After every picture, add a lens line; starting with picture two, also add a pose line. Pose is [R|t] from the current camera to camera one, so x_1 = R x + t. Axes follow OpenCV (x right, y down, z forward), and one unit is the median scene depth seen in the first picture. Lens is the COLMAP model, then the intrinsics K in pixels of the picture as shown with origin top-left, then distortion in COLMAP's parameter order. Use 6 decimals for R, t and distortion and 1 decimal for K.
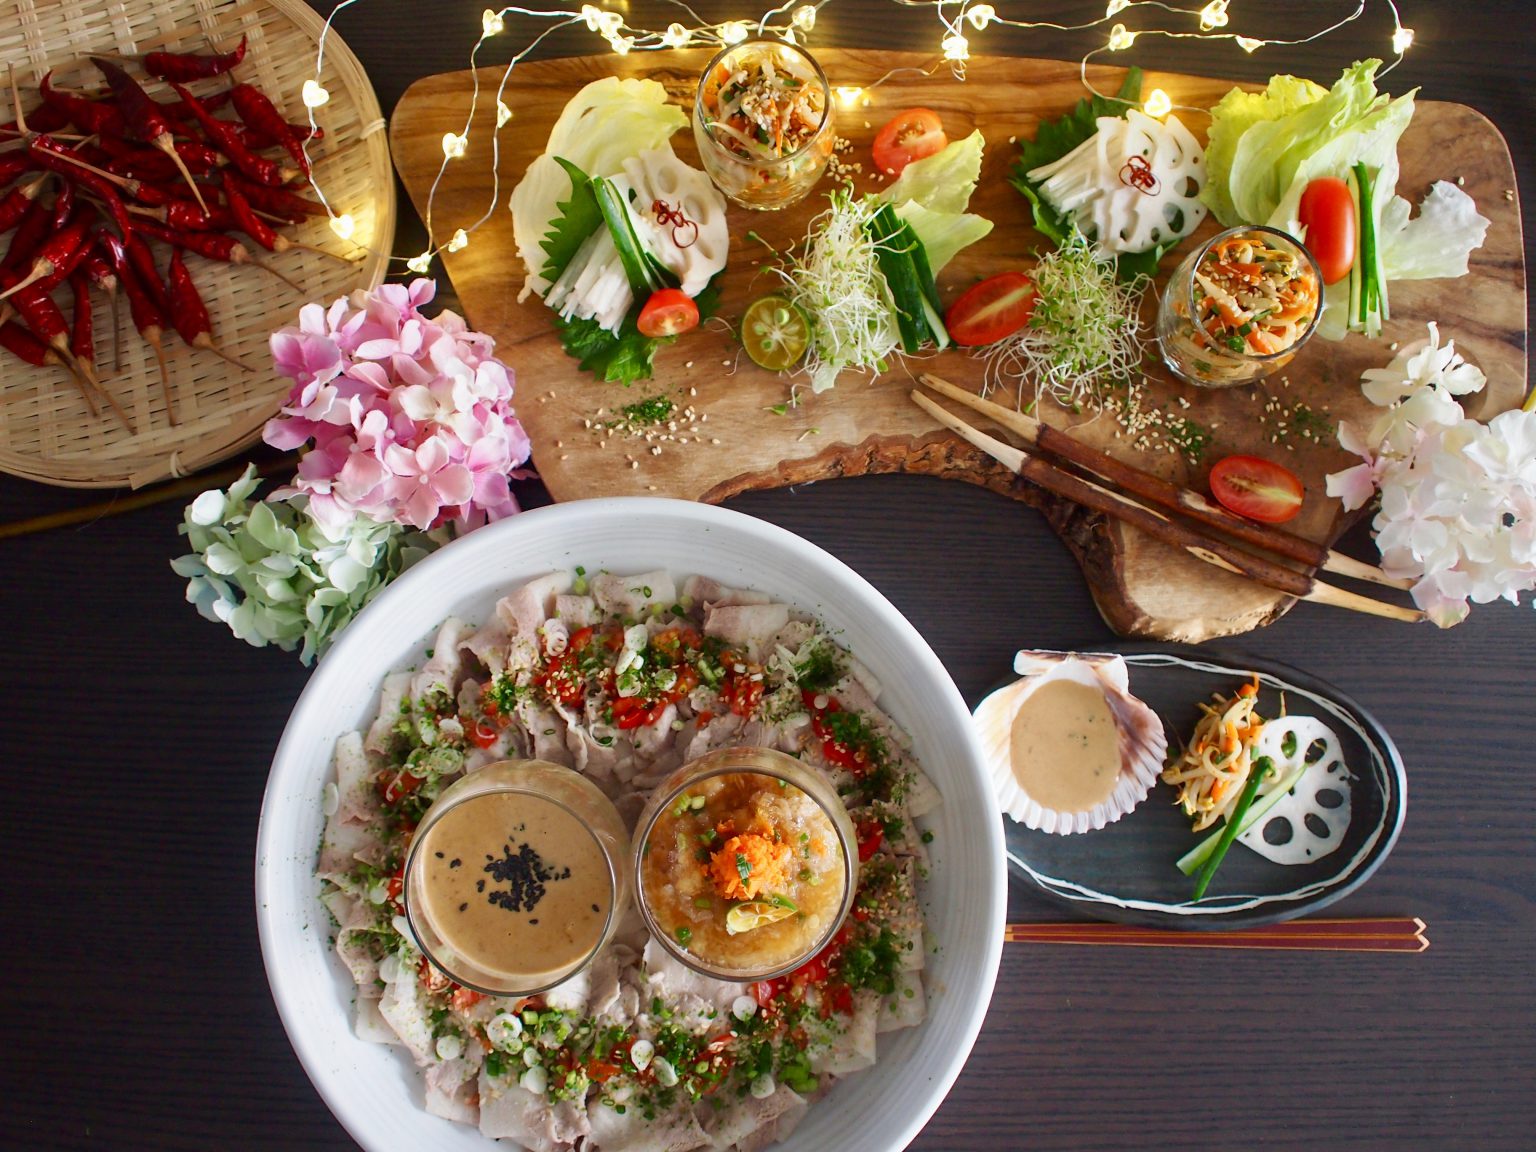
lens RADIAL K [[1494.6, 0, 773.4], [0, 1494.6, 586.5], [0, 0, 1]] dist [-0.048680, 0.000000]
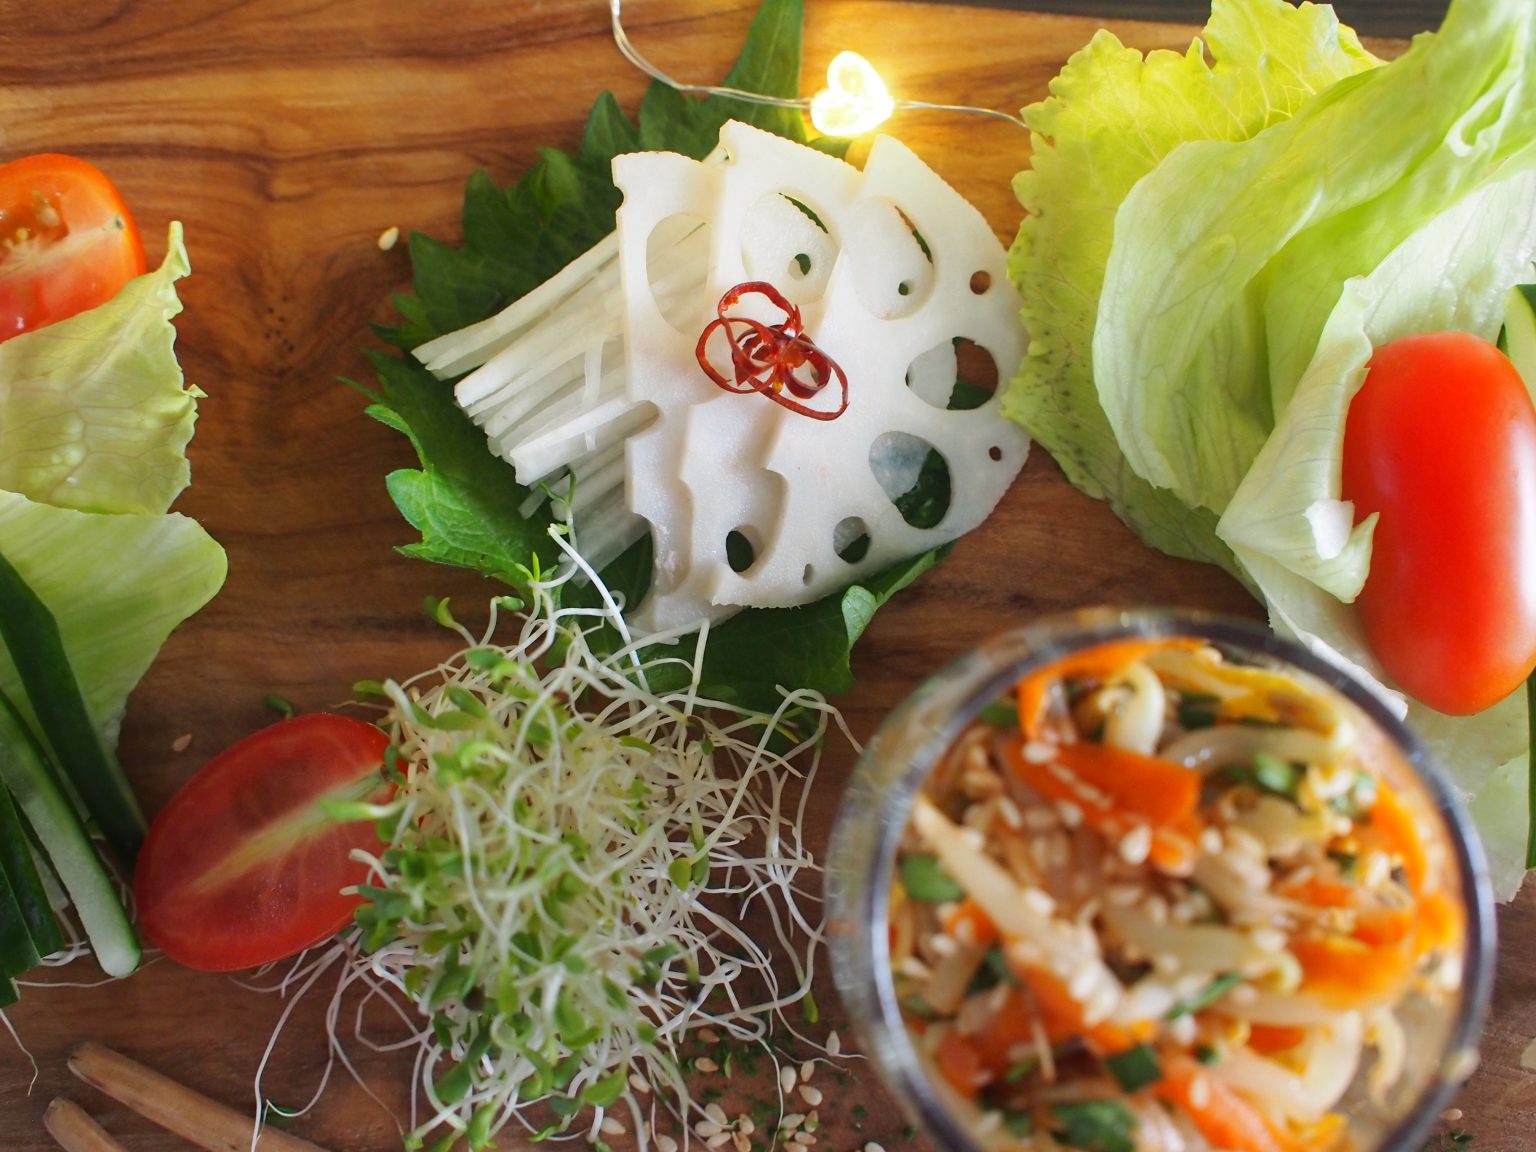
lens RADIAL K [[1494.6, 0, 783.4], [0, 1494.6, 569.5], [0, 0, 1]] dist [-0.048680, 0.000000]
pose [[0.999291, -0.037639, -0.000301, 0.246600], [0.037611, 0.998791, -0.031656, -0.225346], [0.001492, 0.031622, 0.999499, 0.713685]]
